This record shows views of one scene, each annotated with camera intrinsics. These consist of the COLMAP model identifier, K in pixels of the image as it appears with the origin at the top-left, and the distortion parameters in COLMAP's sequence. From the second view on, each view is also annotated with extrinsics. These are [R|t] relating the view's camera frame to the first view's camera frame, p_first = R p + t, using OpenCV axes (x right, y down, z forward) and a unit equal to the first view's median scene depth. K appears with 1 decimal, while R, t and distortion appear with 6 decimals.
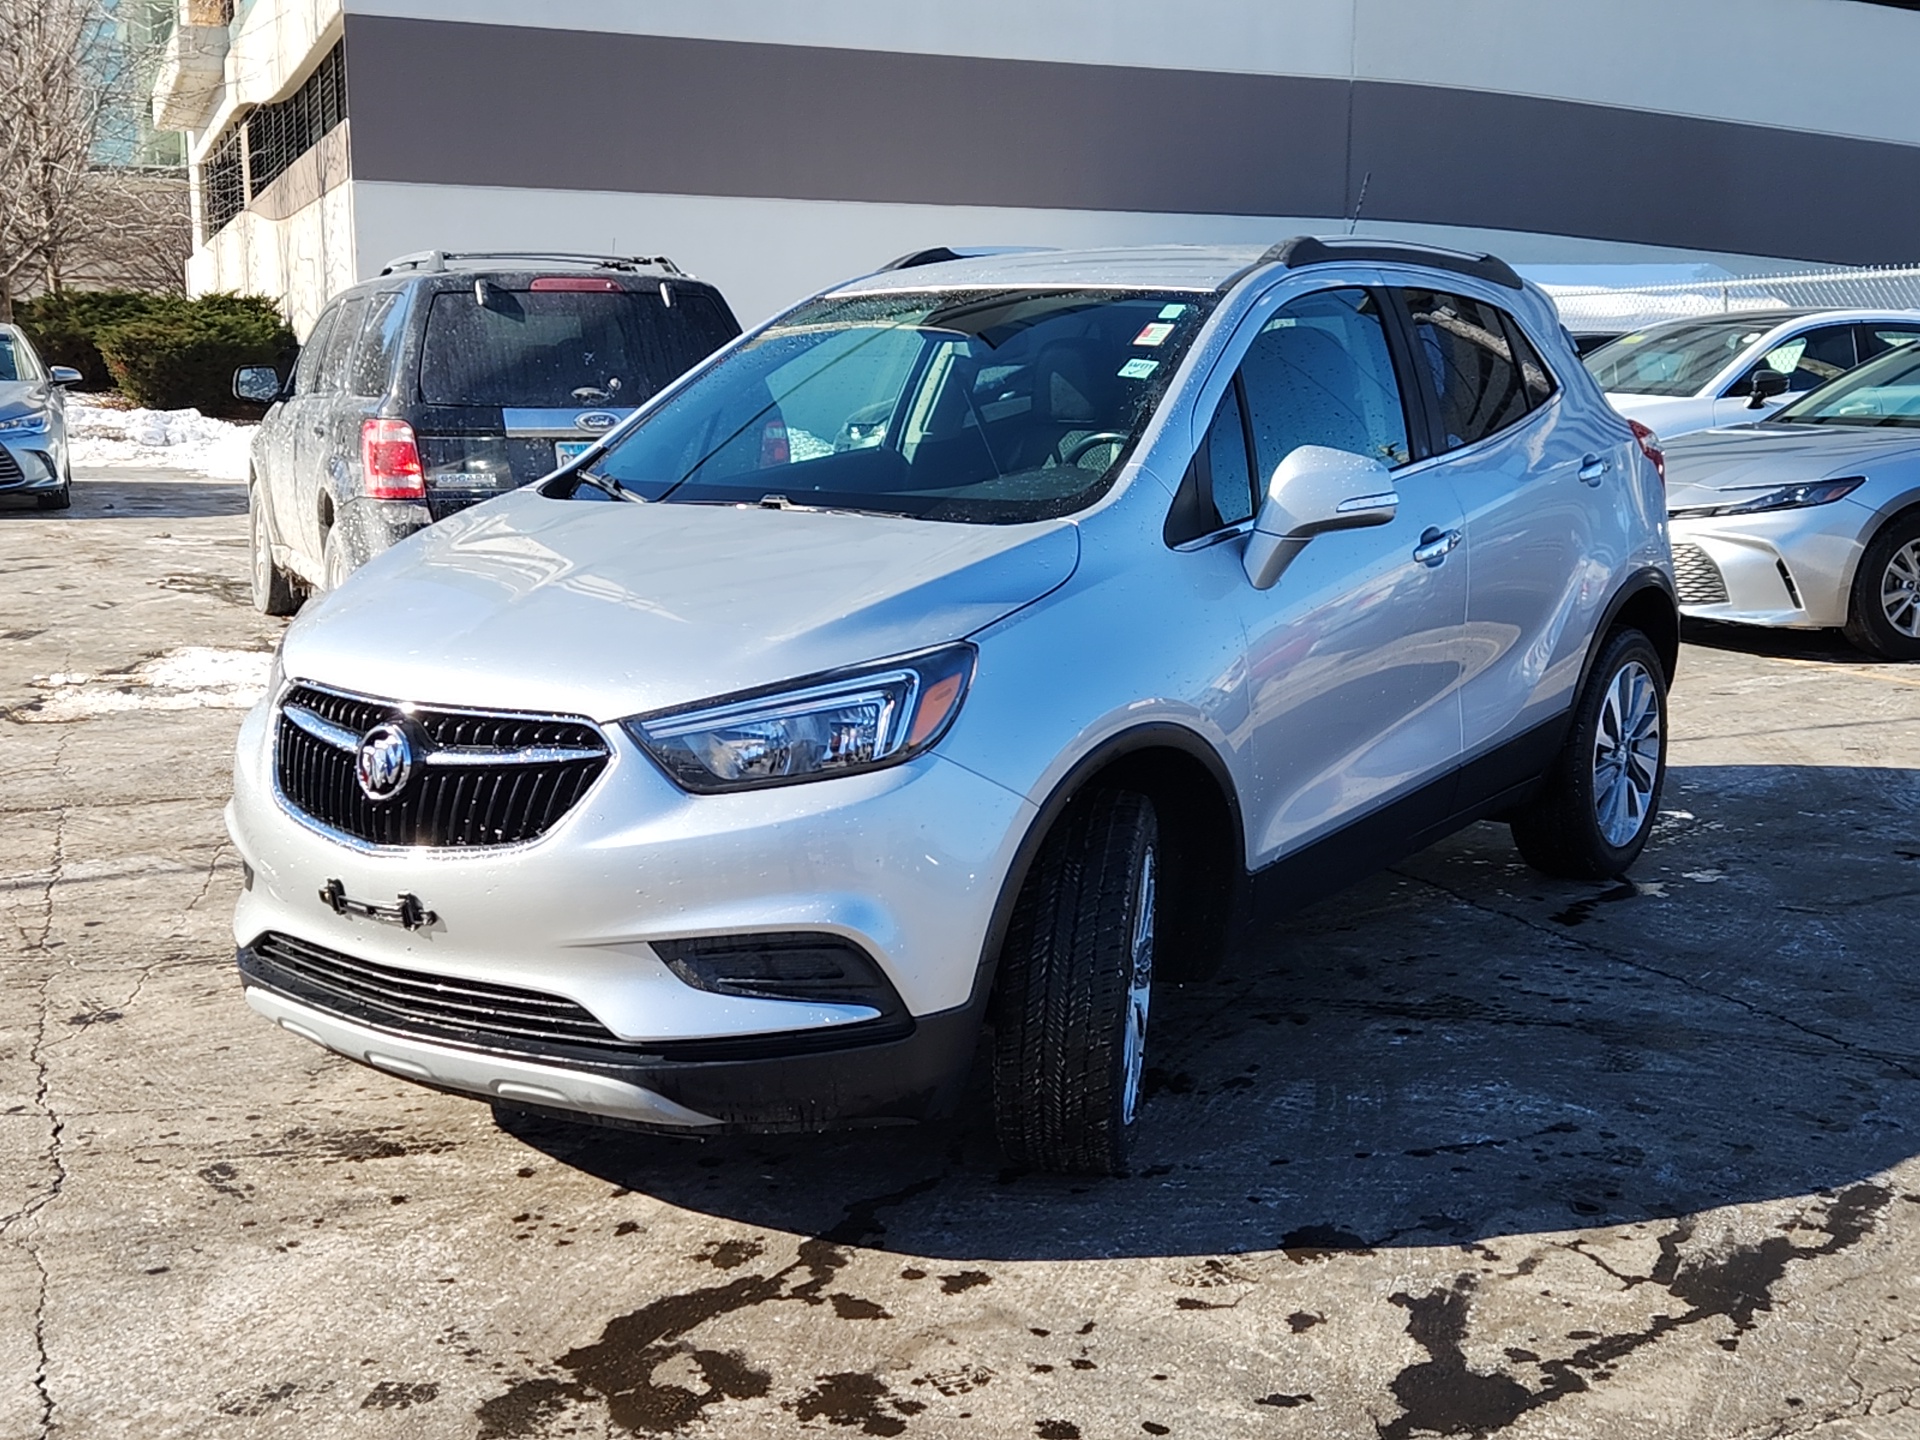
lens RADIAL K [[2226.2, 0, 955.3], [0, 2226.2, 755.5], [0, 0, 1]] dist [0.137482, -0.196053]
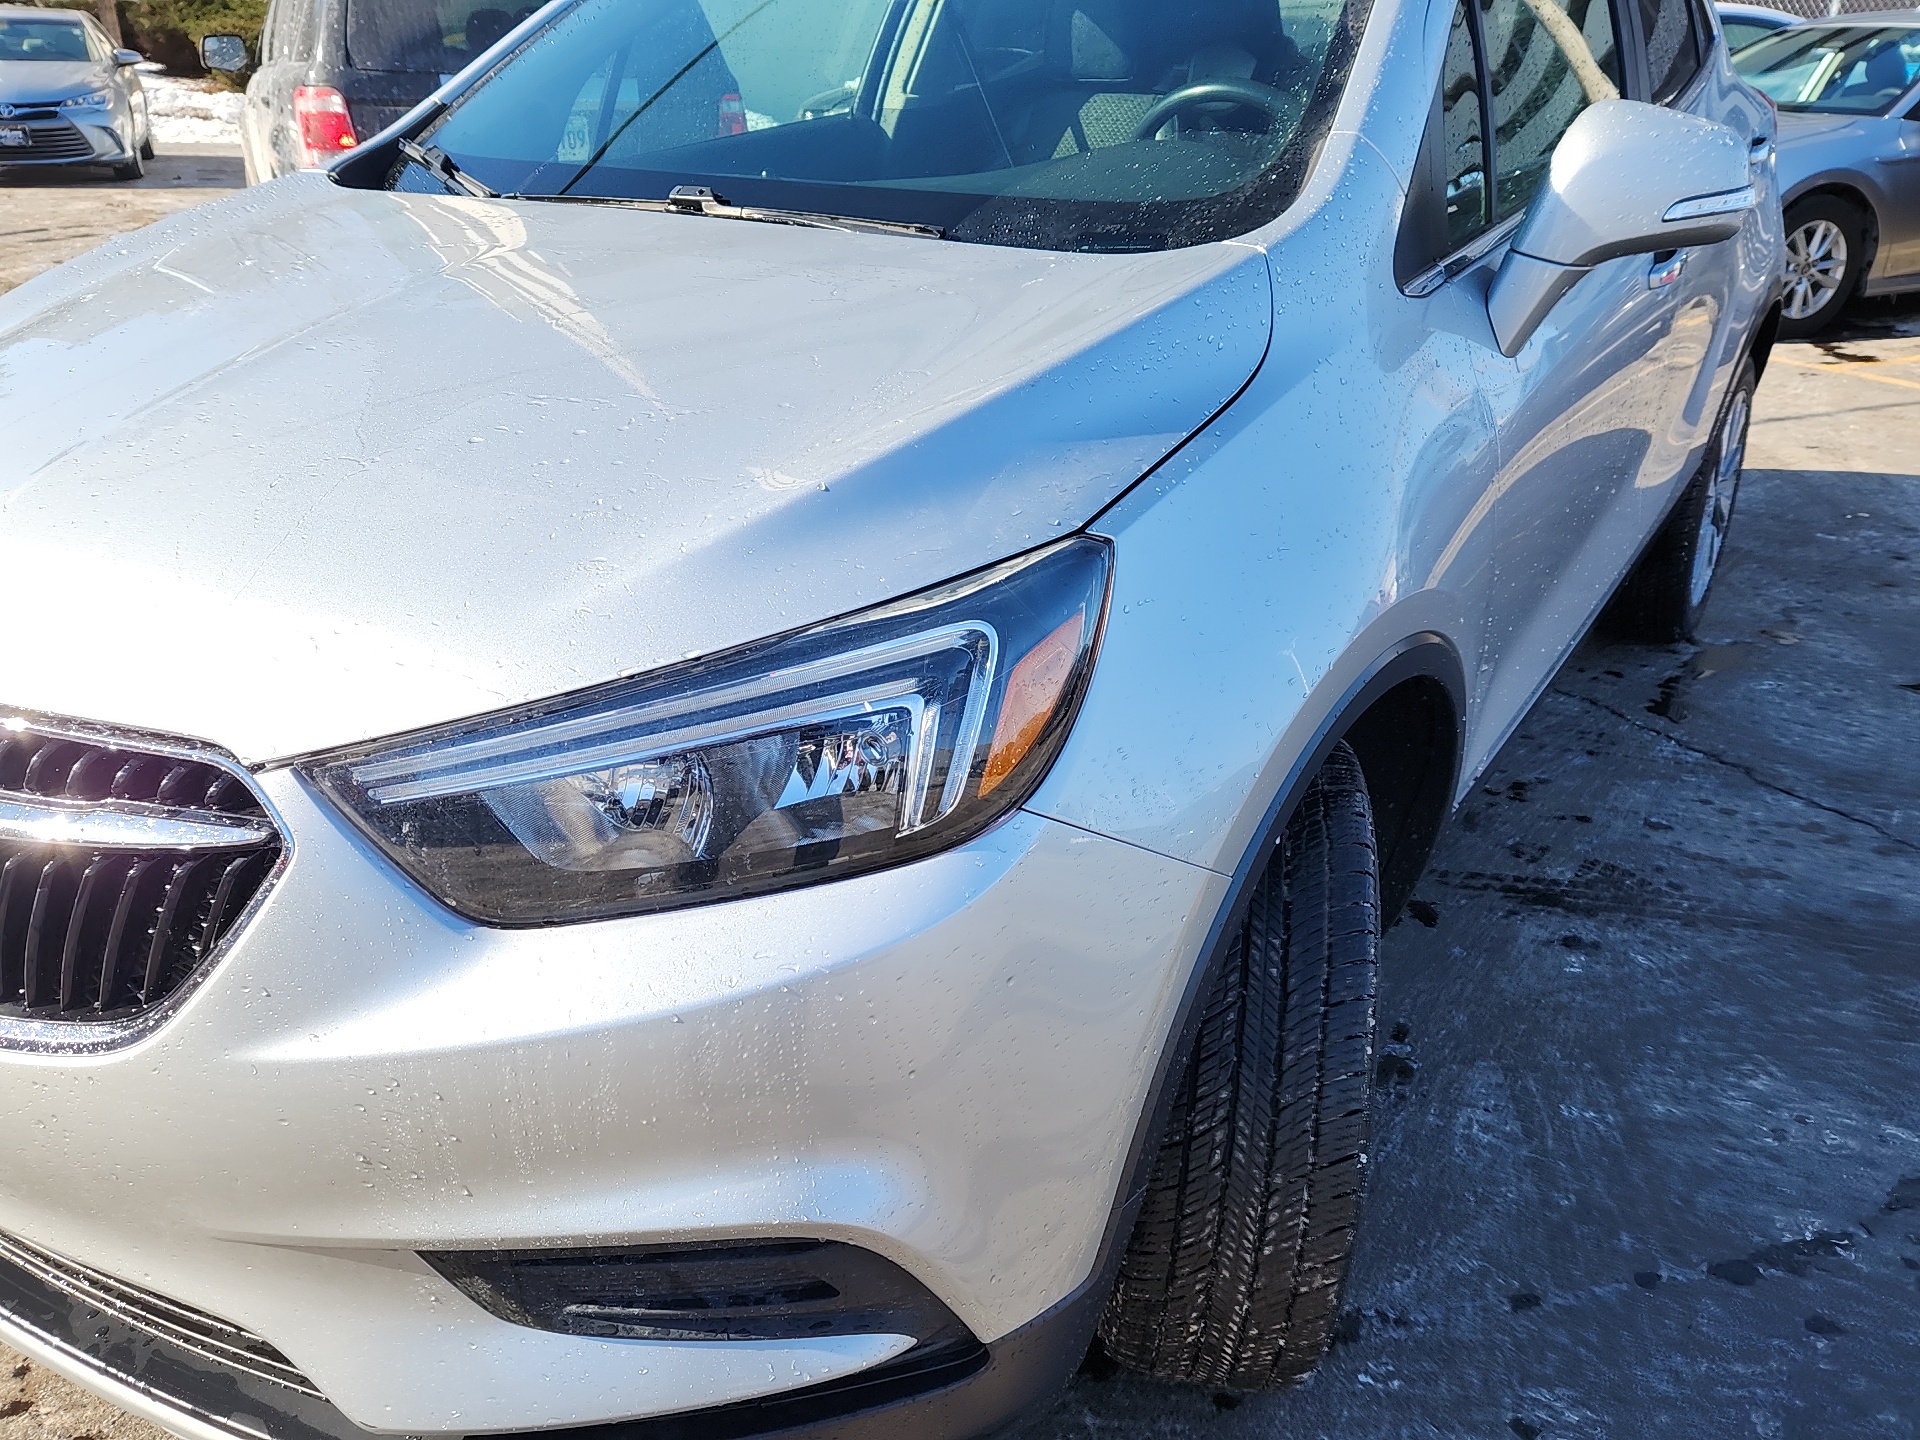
lens RADIAL K [[1494.2, 0, 960.0], [0, 1494.2, 720.0], [0, 0, 1]] dist [0.073480, -0.065704]
pose [[0.998801, -0.011206, 0.047664, -0.031676], [-0.000088, 0.973046, 0.230611, -0.073435], [-0.048963, -0.230338, 0.971878, 0.592208]]
